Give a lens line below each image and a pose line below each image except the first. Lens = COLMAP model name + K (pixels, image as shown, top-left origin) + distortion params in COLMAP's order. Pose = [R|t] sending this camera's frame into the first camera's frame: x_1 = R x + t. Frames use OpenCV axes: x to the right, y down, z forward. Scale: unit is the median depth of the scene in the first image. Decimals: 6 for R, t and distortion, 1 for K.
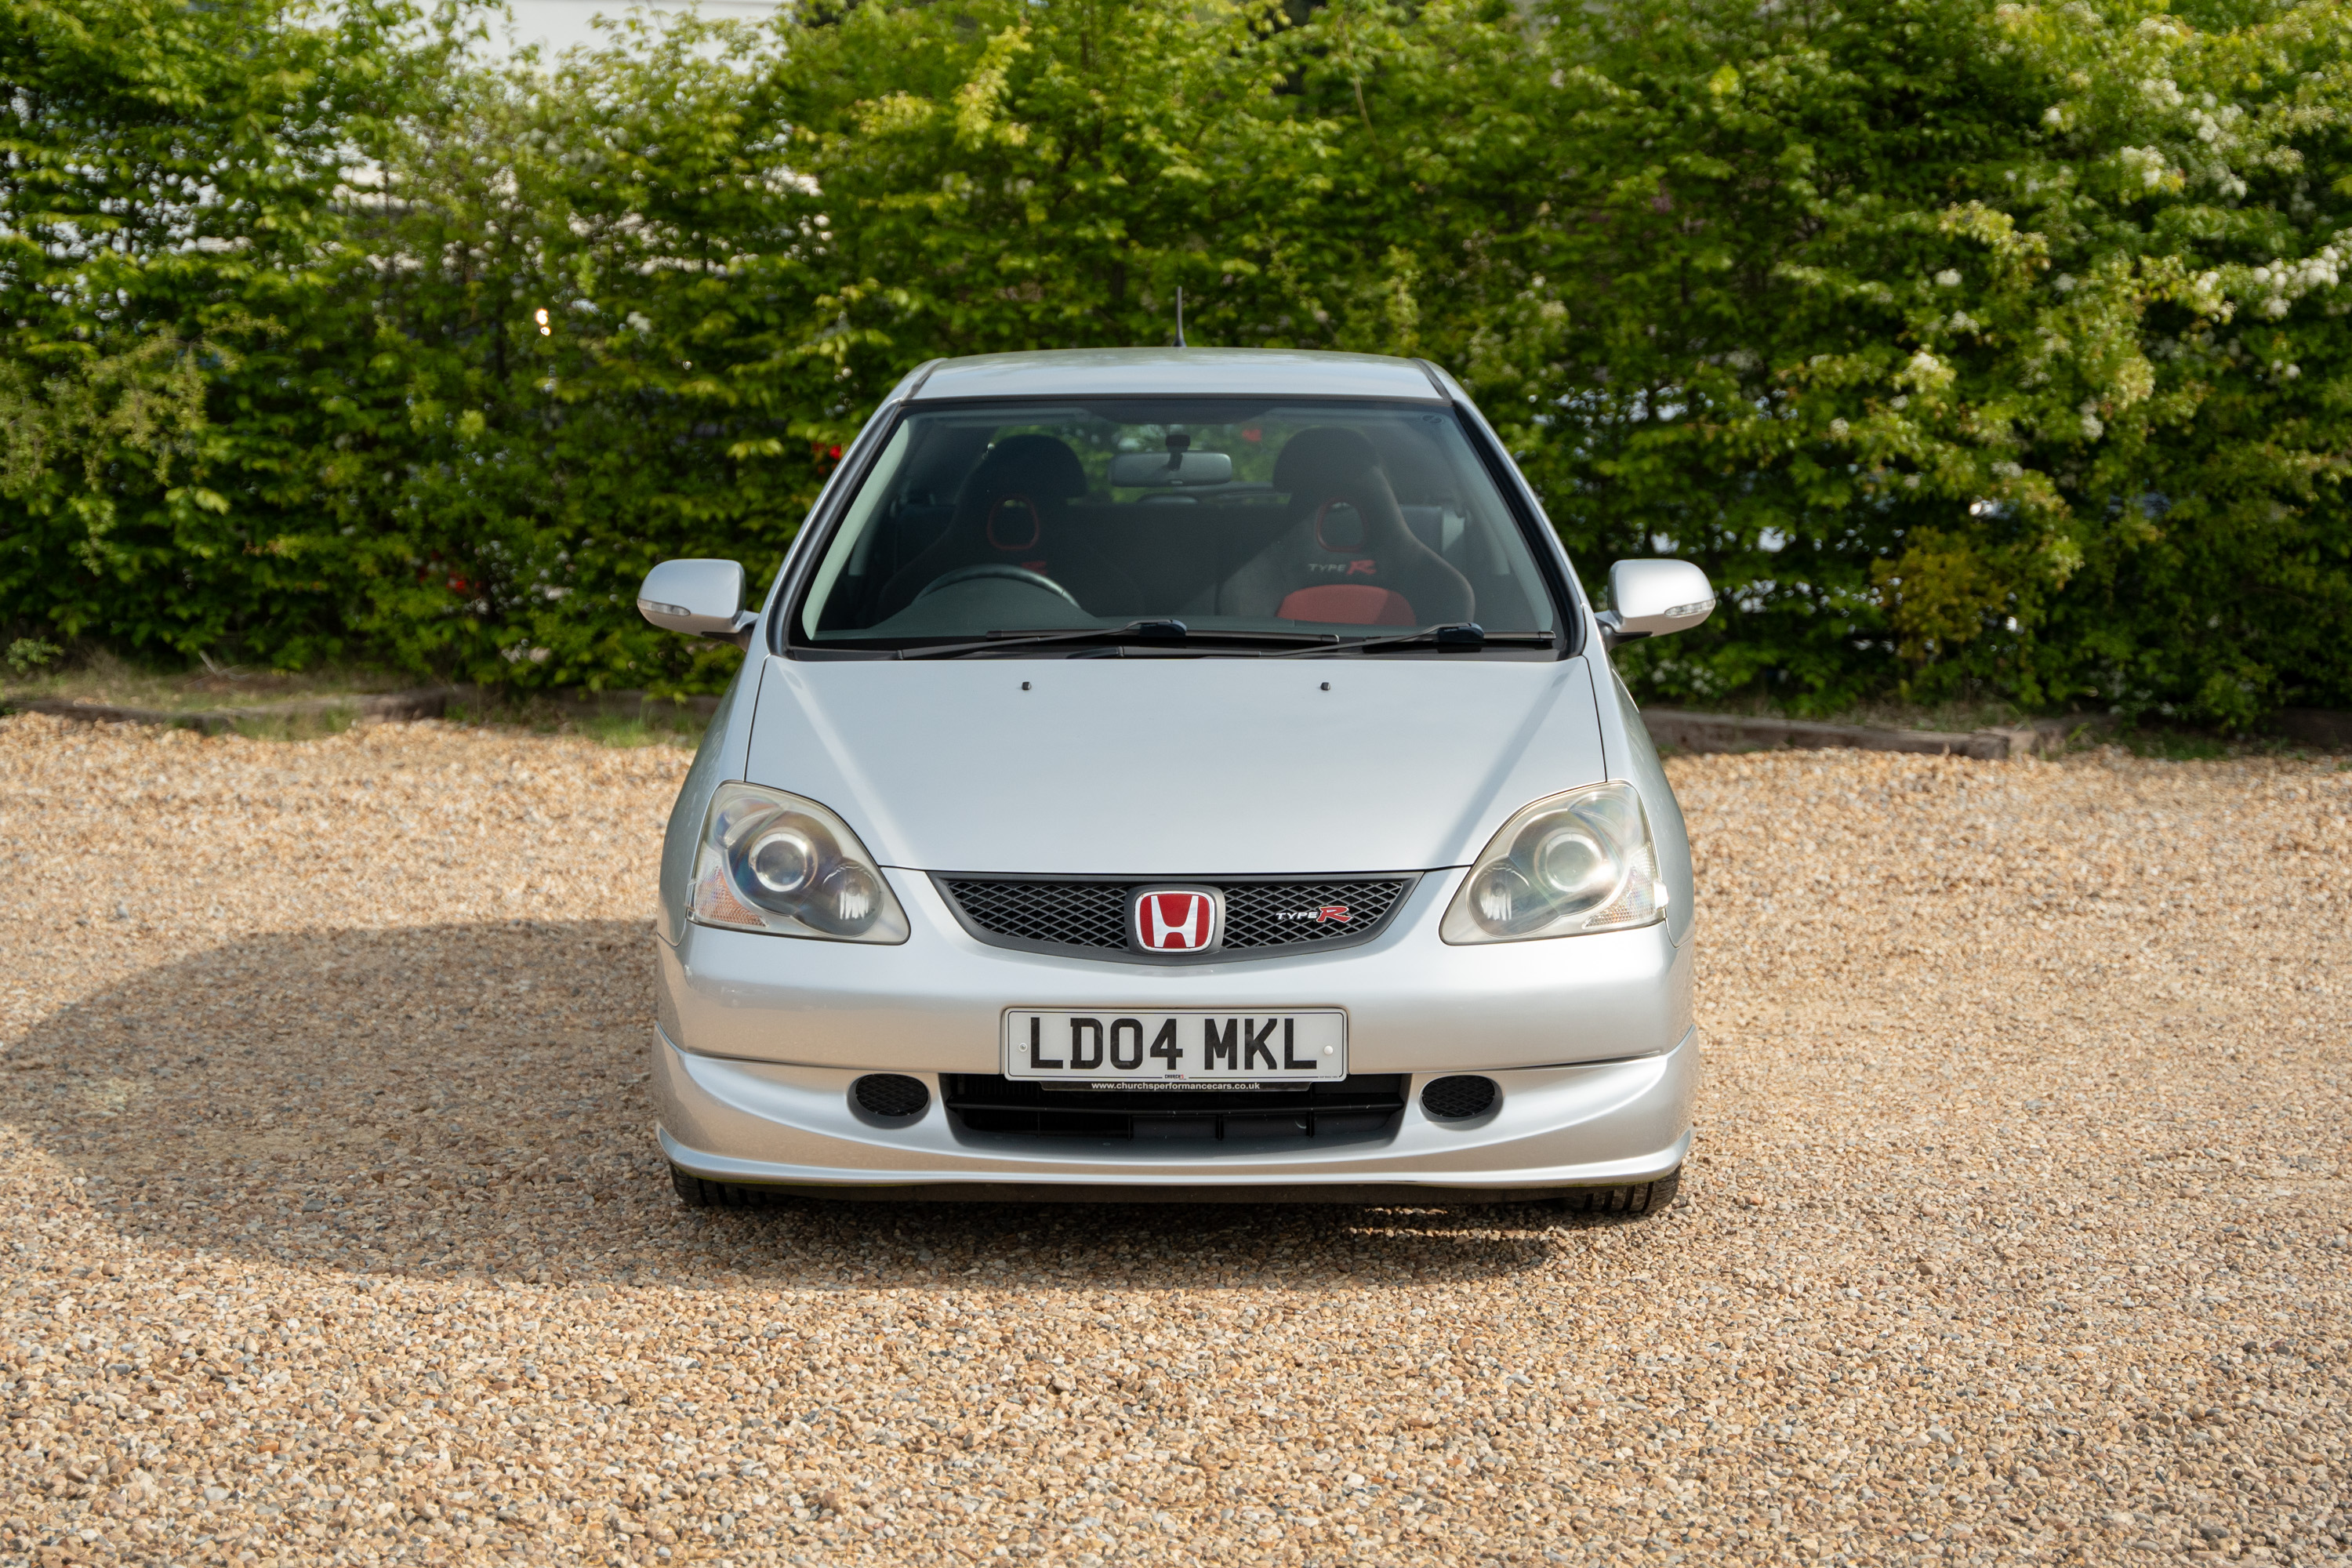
lens RADIAL K [[4443.0, 0, 1169.4], [0, 4443.0, 789.1], [0, 0, 1]] dist [0.200653, 0.000000]
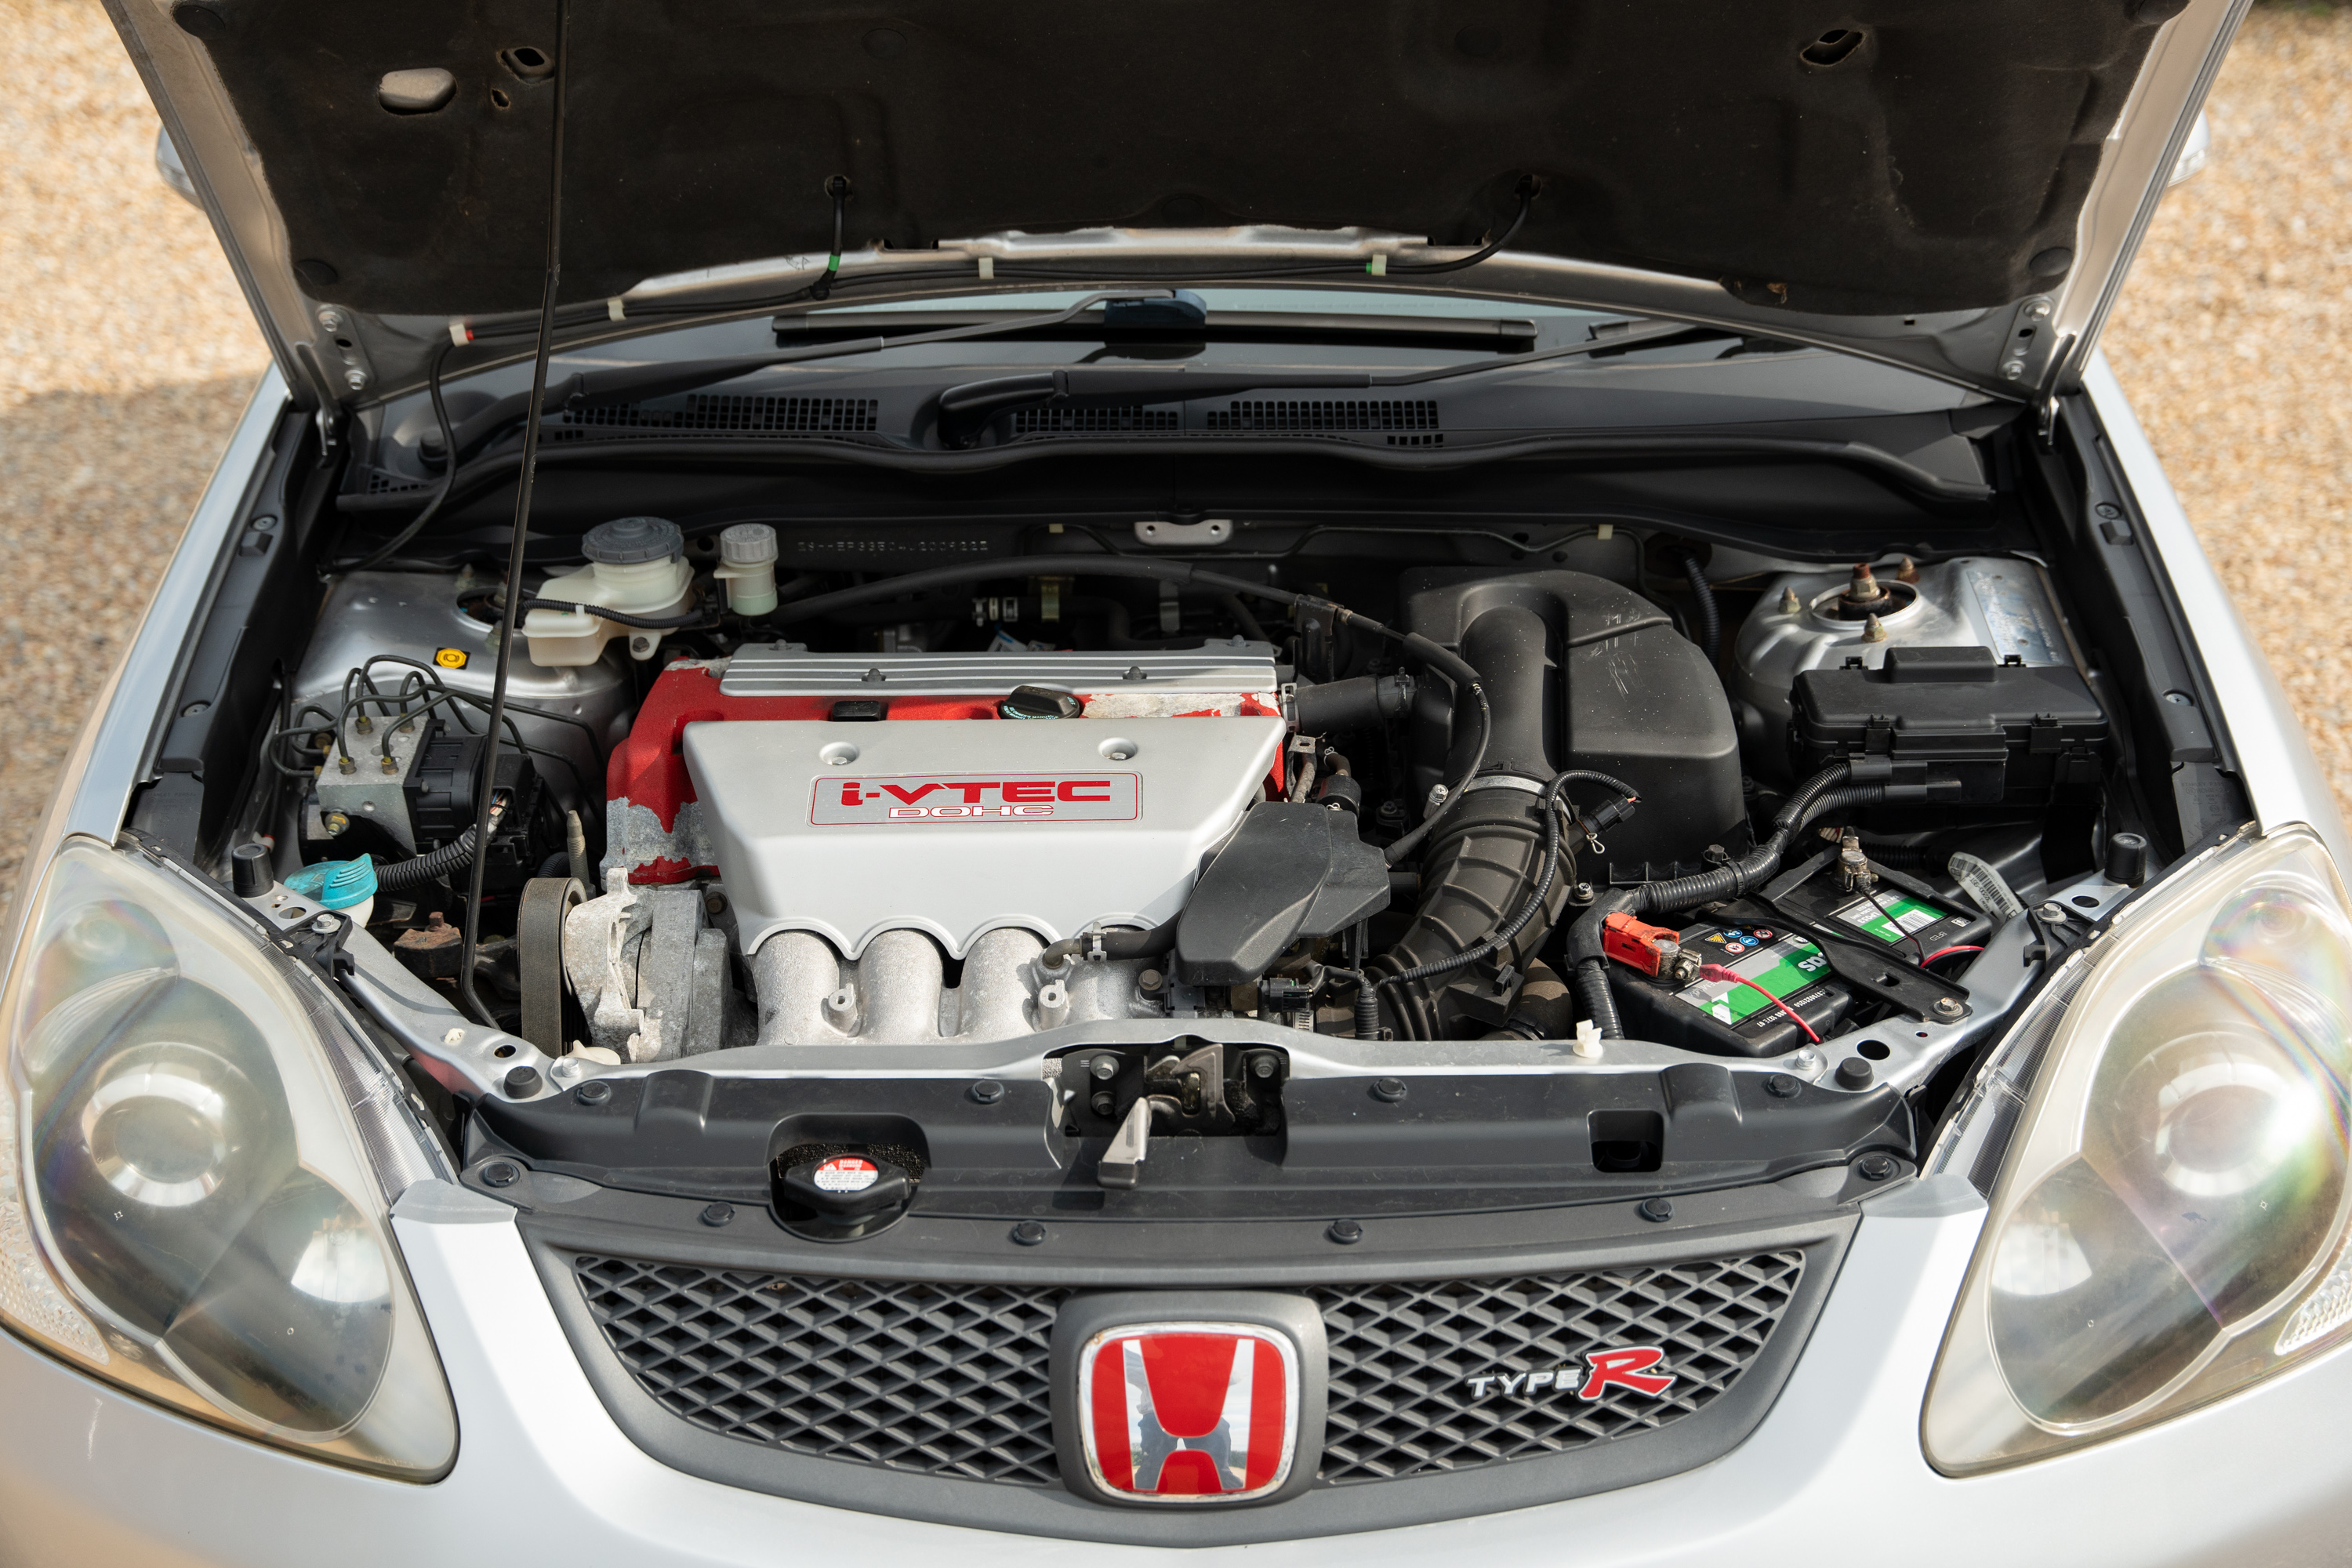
lens RADIAL K [[2693.0, 0, 1192.5], [0, 2693.0, 779.7], [0, 0, 1]] dist [0.013809, 0.000000]
pose [[0.999981, -0.005948, 0.001377, 0.001010], [0.005185, 0.946466, 0.322762, -0.063025], [-0.003223, -0.322749, 0.946479, 0.570016]]
